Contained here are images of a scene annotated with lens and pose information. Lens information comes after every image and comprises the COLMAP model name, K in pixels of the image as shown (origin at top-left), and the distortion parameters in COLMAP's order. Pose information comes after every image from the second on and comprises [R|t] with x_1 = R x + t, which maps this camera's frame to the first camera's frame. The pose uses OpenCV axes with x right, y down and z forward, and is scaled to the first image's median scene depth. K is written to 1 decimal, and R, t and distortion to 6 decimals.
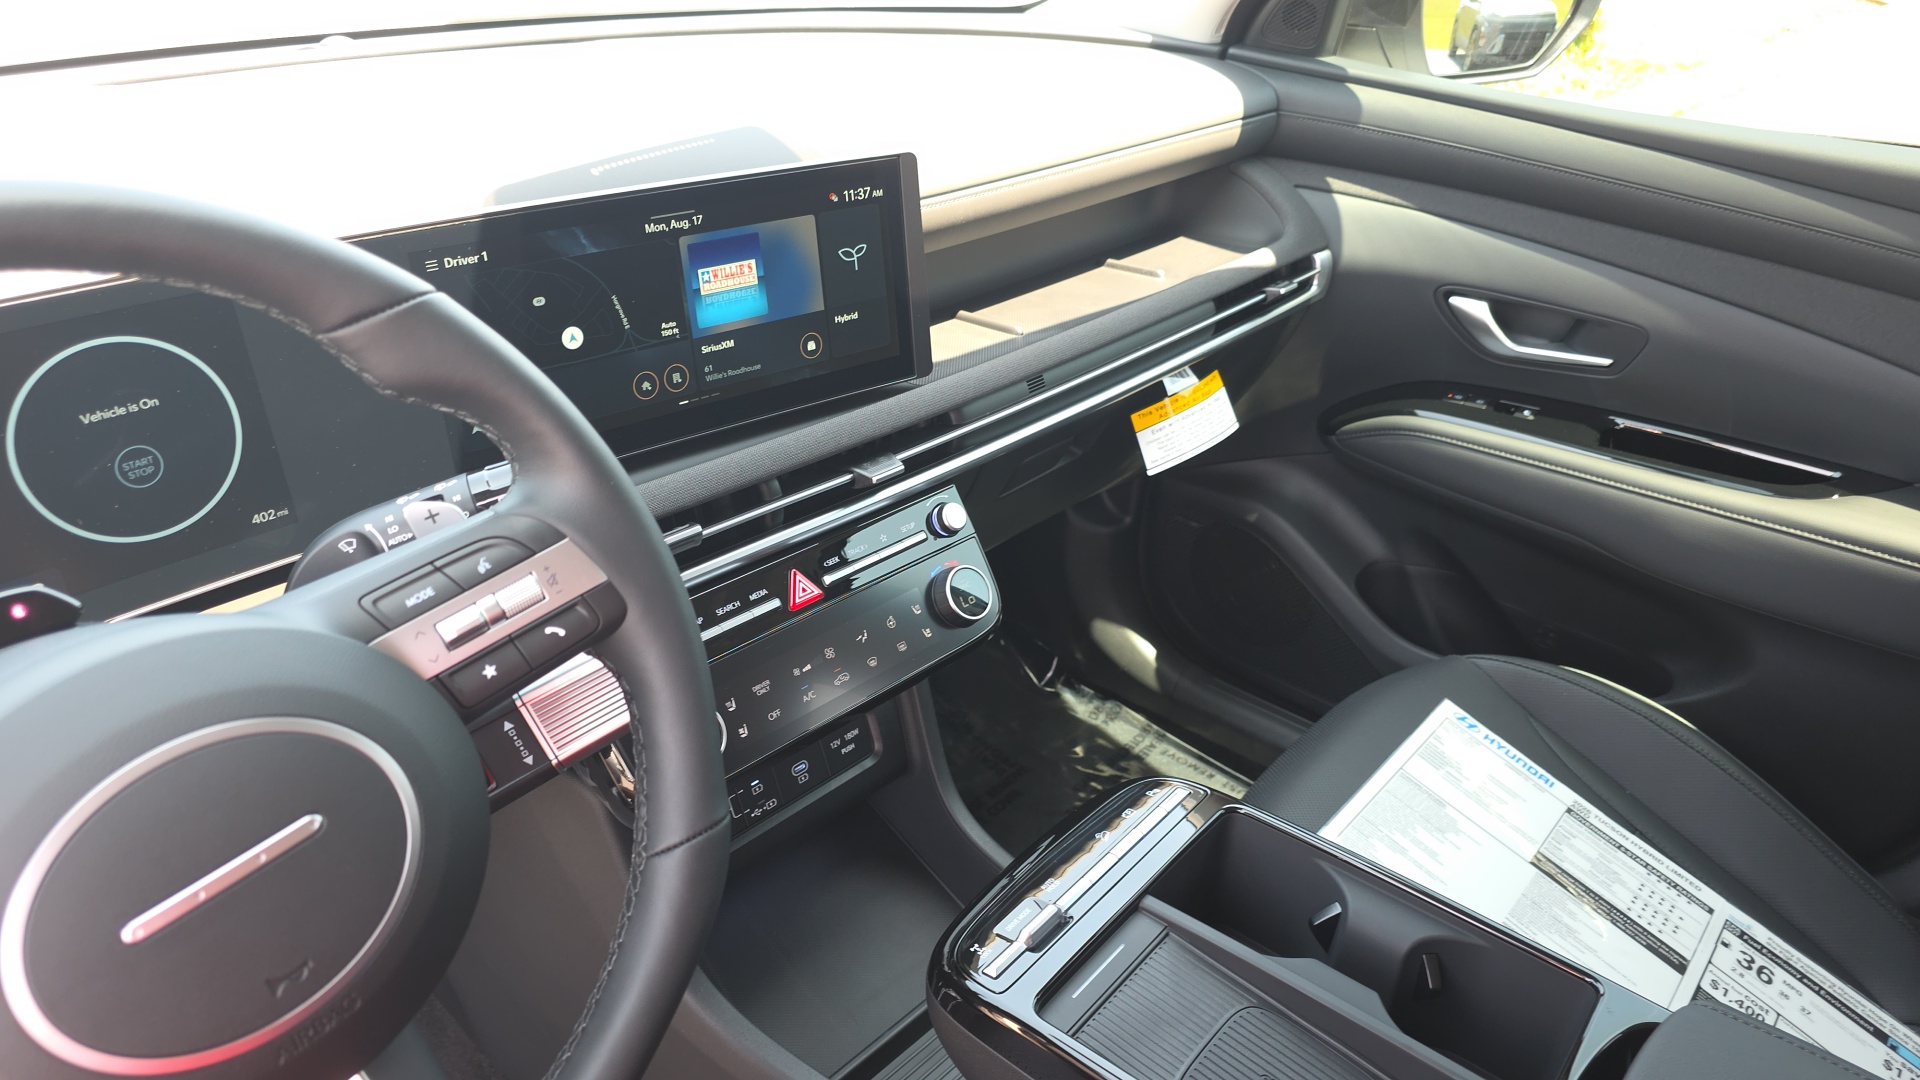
lens RADIAL K [[1314.2, 0, 955.7], [0, 1314.2, 559.5], [0, 0, 1]] dist [0.061877, -0.063795]
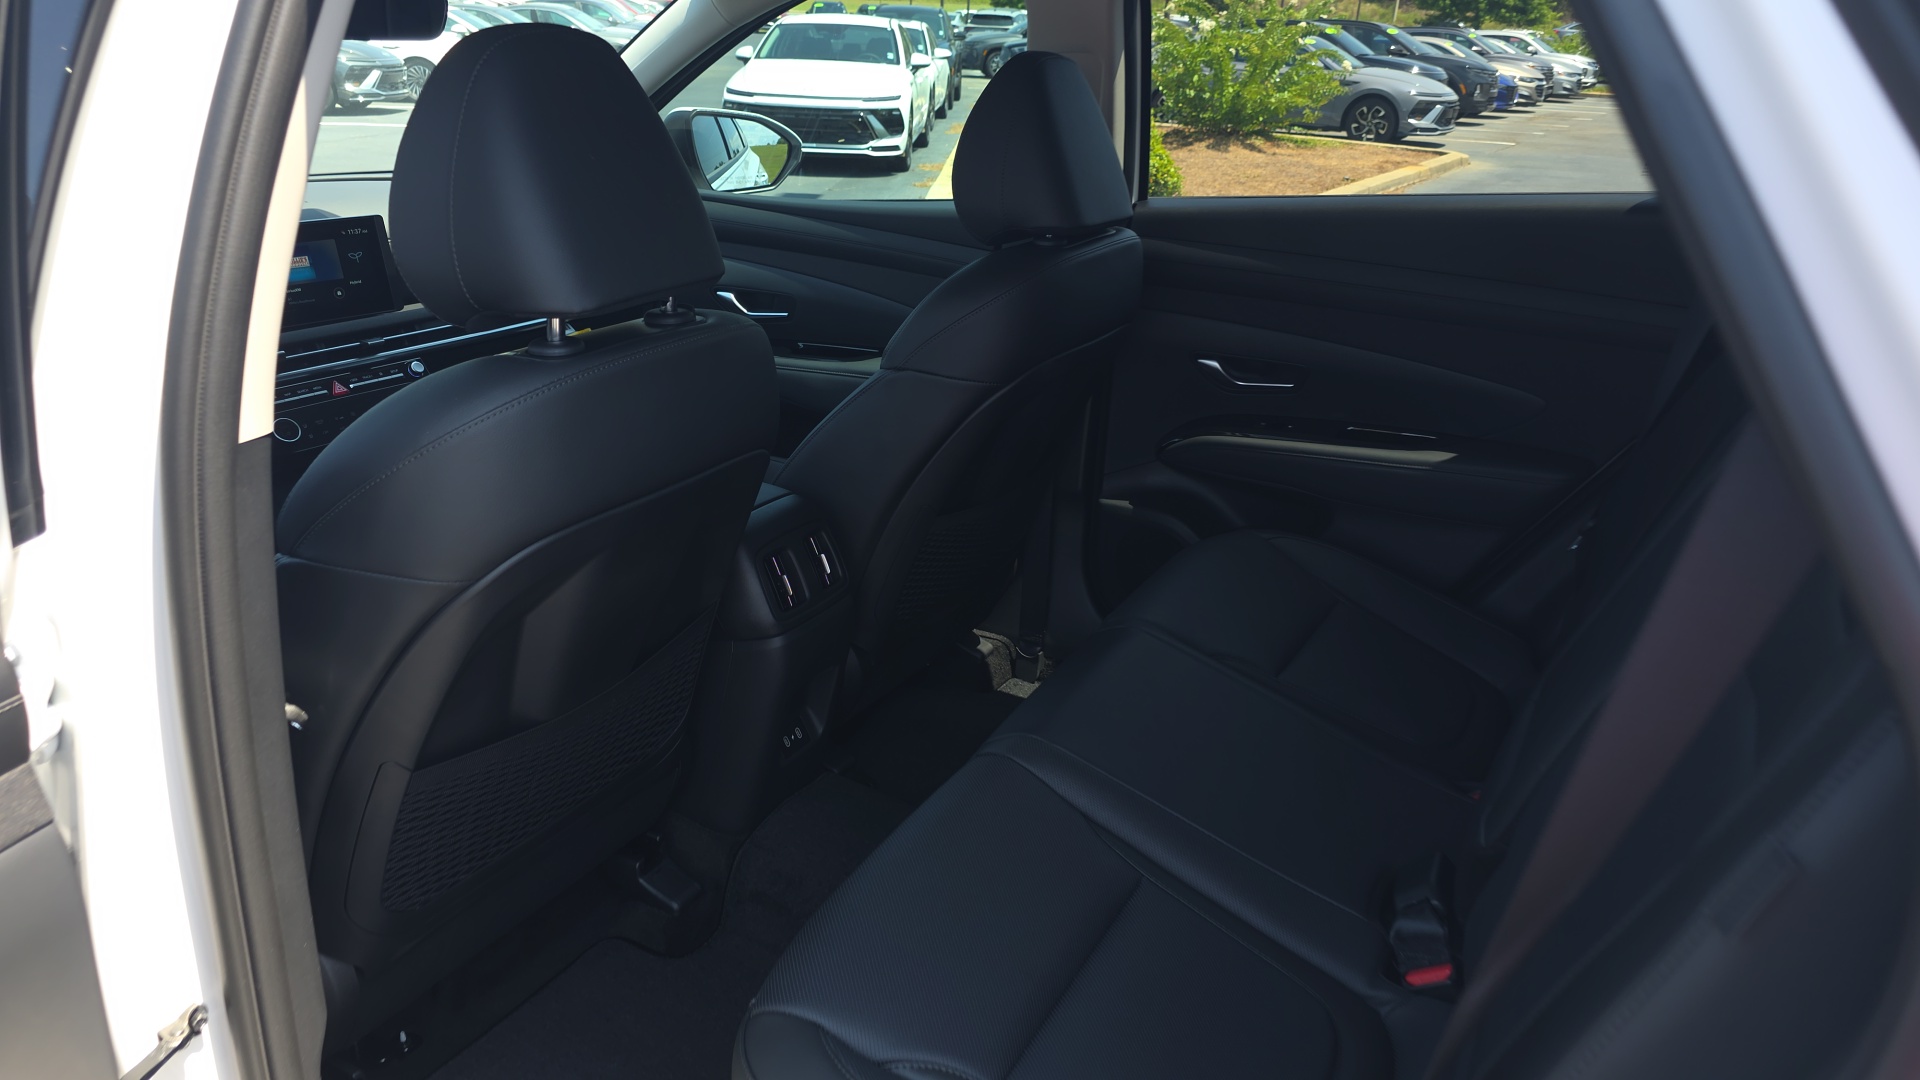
lens RADIAL K [[1354.9, 0, 960.0], [0, 1354.9, 540.0], [0, 0, 1]] dist [0.035774, -0.003099]
pose [[0.984174, -0.099120, 0.146889, 0.592596], [0.120955, 0.981553, -0.148066, 0.783571], [-0.129503, 0.163489, 0.978008, -1.502849]]
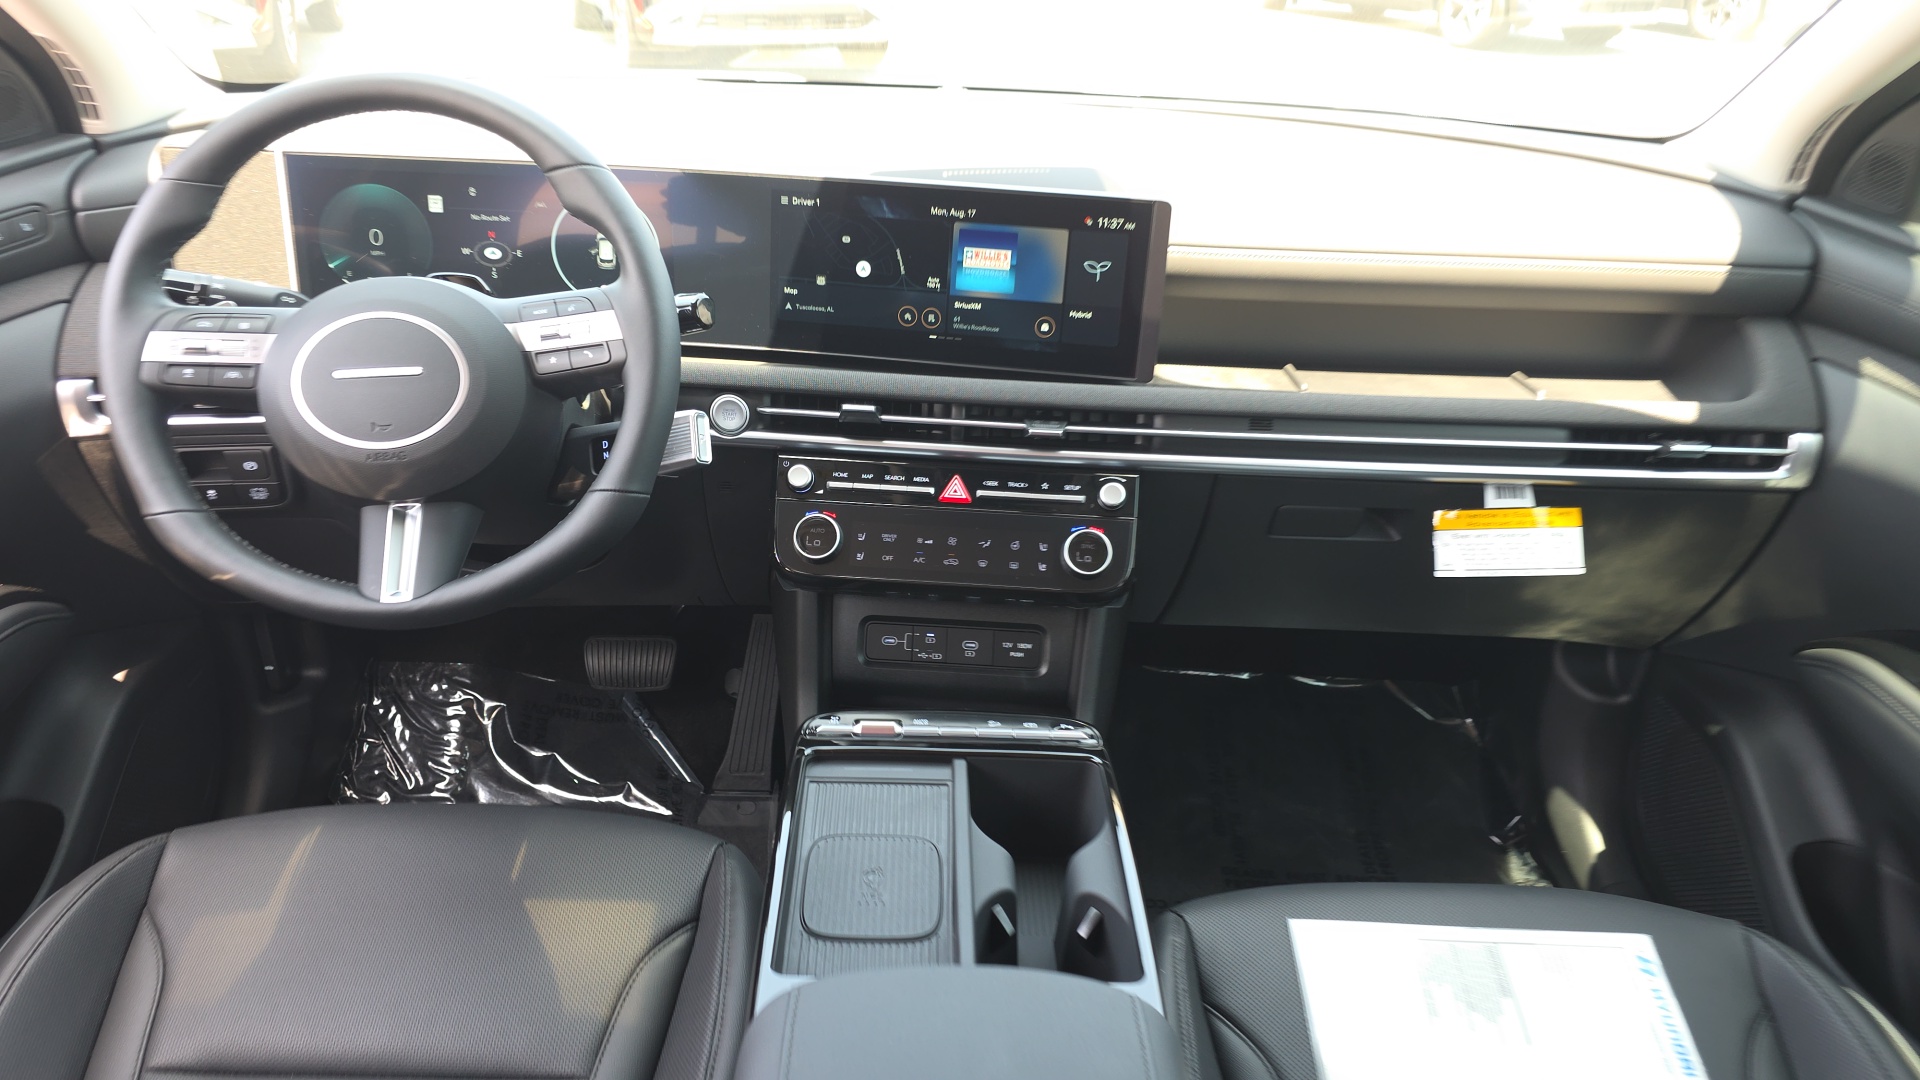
lens RADIAL K [[1310.1, 0, 948.1], [0, 1310.1, 570.6], [0, 0, 1]] dist [0.077134, -0.089718]
pose [[0.639974, 0.330596, -0.693642, 0.823744], [-0.387288, 0.918445, 0.080416, -0.006489], [0.663657, 0.217175, 0.715817, 0.044499]]
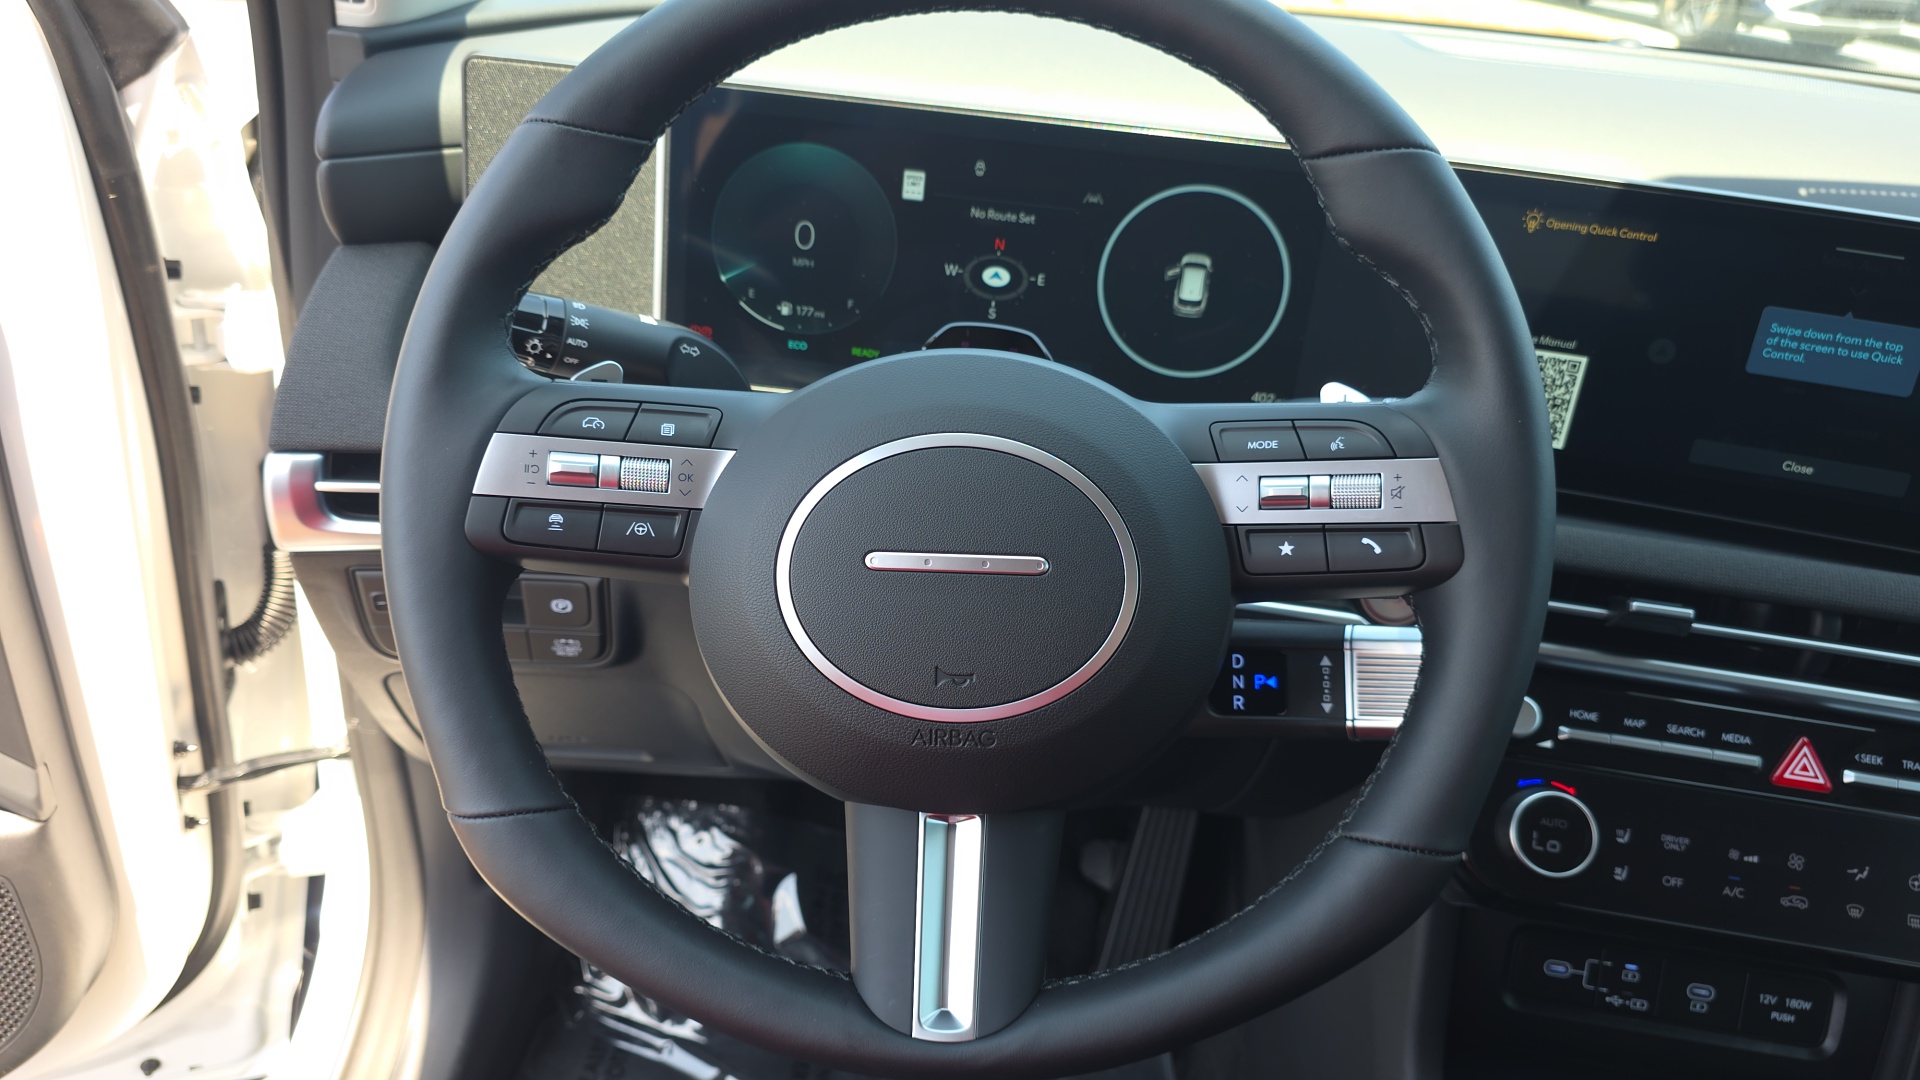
lens RADIAL K [[1323.3, 0, 952.1], [0, 1323.3, 544.0], [0, 0, 1]] dist [0.046999, -0.073937]
pose [[0.566750, 0.388068, -0.726772, 0.104974], [-0.461017, 0.880469, 0.110626, 0.049353], [0.682830, 0.272357, 0.677912, 0.125604]]
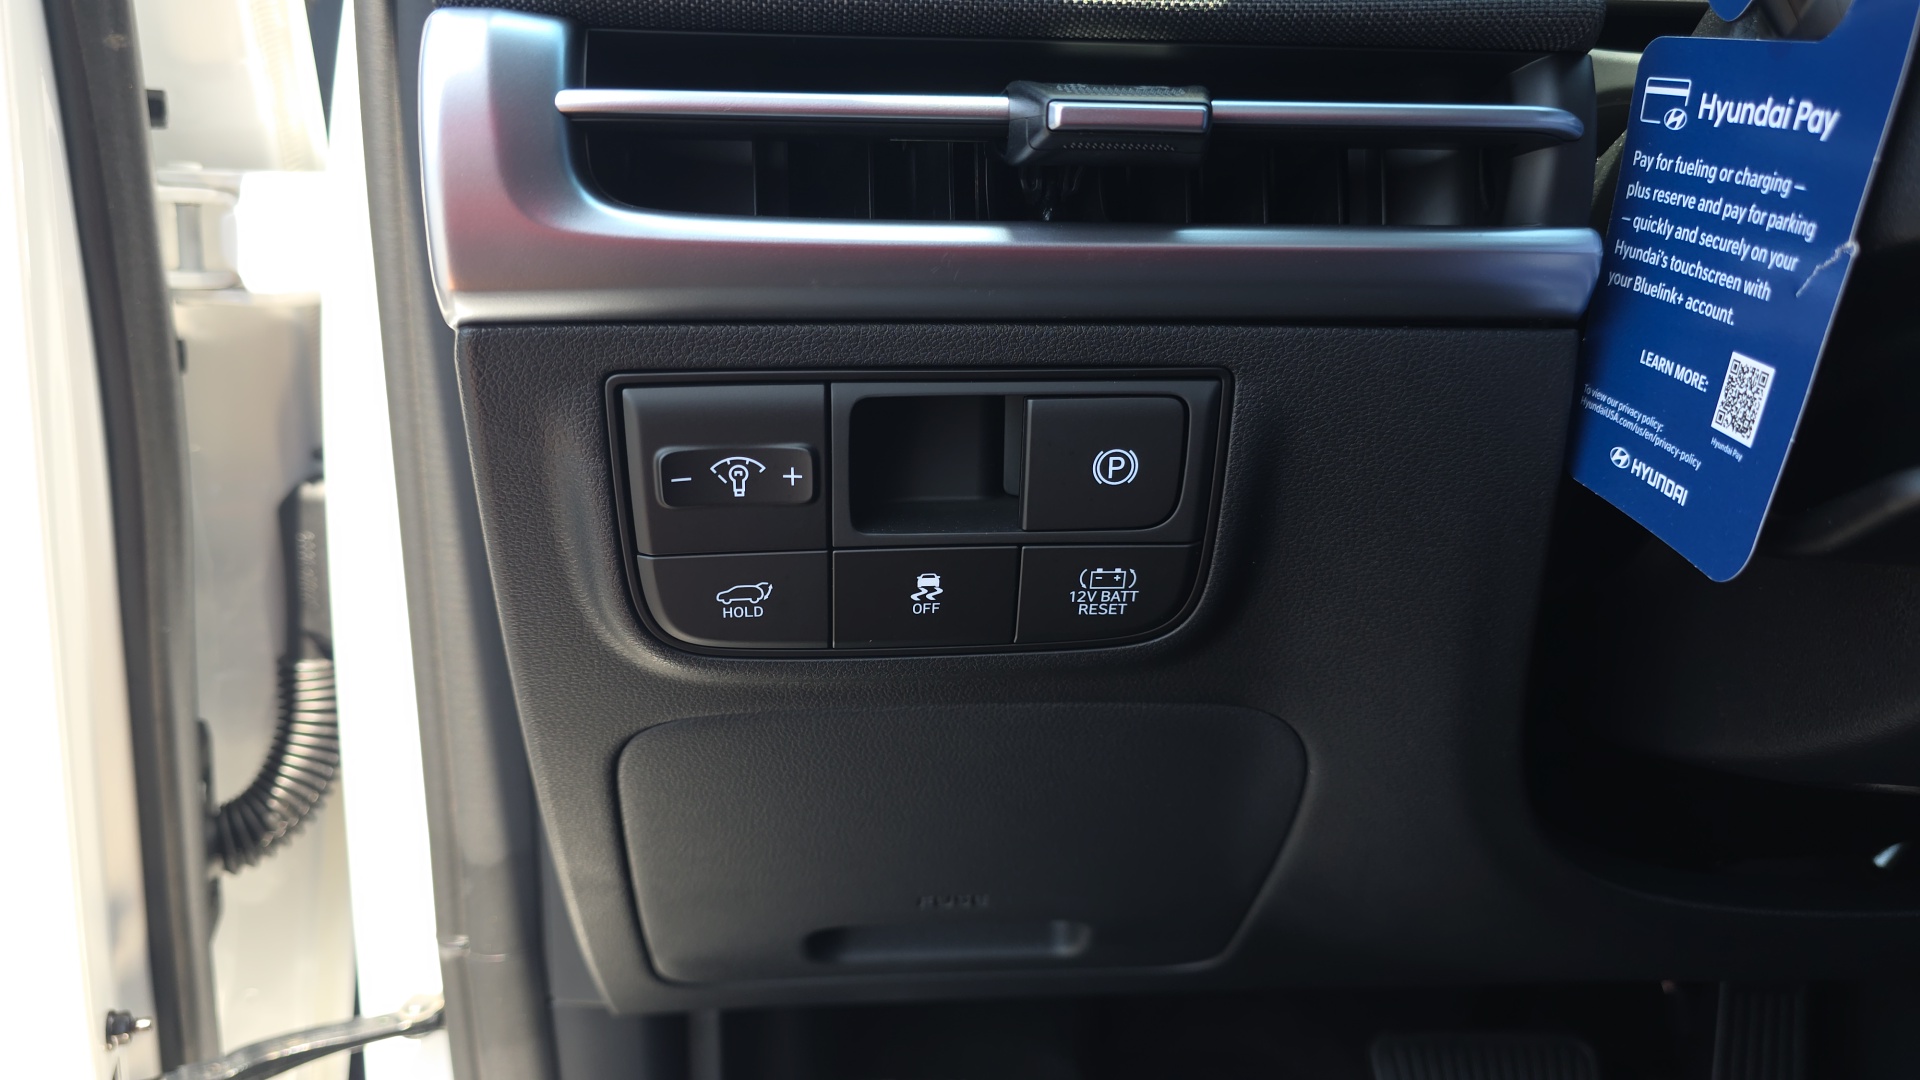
lens RADIAL K [[1360.1, 0, 960.0], [0, 1360.1, 540.0], [0, 0, 1]] dist [0.039711, -0.080772]
pose [[0.612004, 0.176117, -0.770996, -0.356208], [-0.388168, 0.916275, -0.098819, 0.340114], [0.689041, 0.359754, 0.629126, 0.288379]]
